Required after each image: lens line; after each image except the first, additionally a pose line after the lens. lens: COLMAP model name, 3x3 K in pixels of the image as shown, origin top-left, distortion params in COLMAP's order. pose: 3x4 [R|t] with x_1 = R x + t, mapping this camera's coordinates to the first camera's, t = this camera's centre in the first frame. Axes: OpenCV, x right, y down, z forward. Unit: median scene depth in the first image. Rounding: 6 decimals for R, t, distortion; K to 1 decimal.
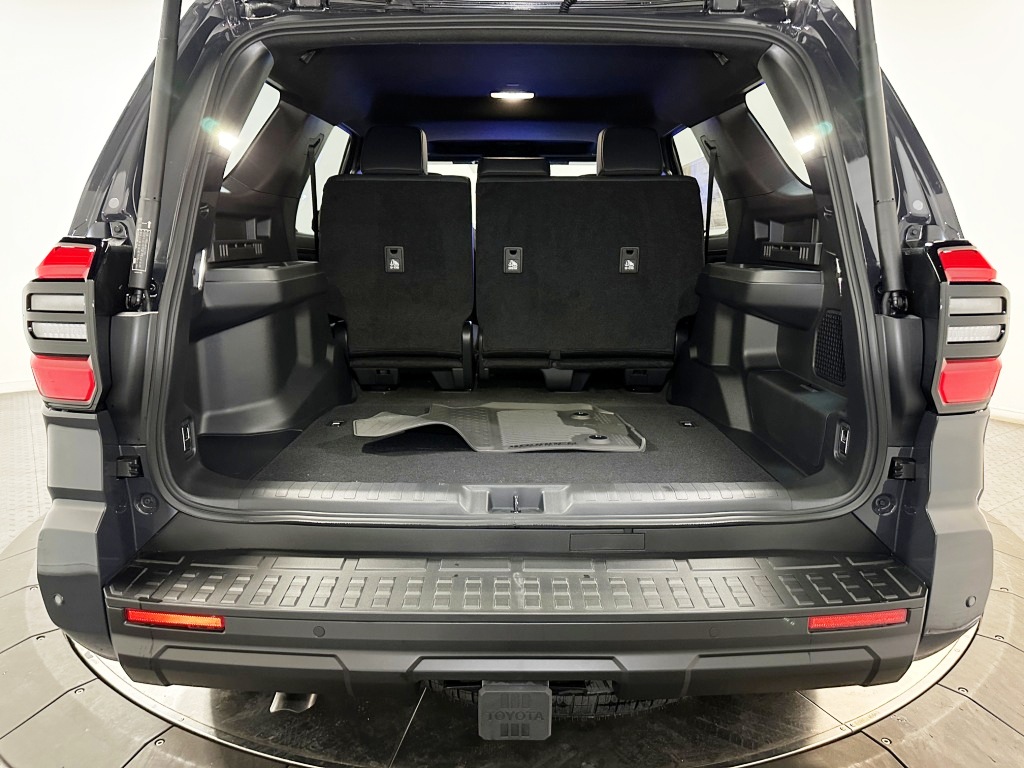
lens RADIAL K [[719.6, 0, 509.3], [0, 719.6, 384.7], [0, 0, 1]] dist [-0.005294, -0.002706]
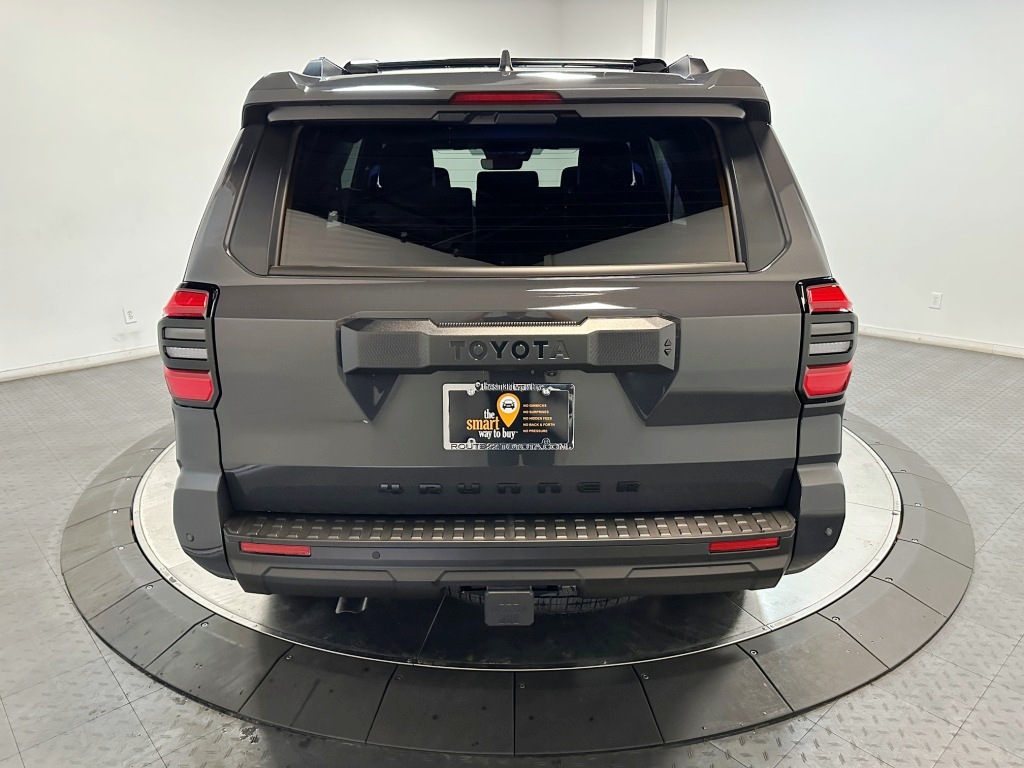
lens RADIAL K [[730.6, 0, 508.3], [0, 730.6, 389.0], [0, 0, 1]] dist [0.055326, -0.077252]
pose [[0.999947, -0.010283, 0.000330, 0.009841], [0.010202, 0.995235, 0.096968, -0.135833], [-0.001325, -0.096959, 0.995287, -0.452262]]
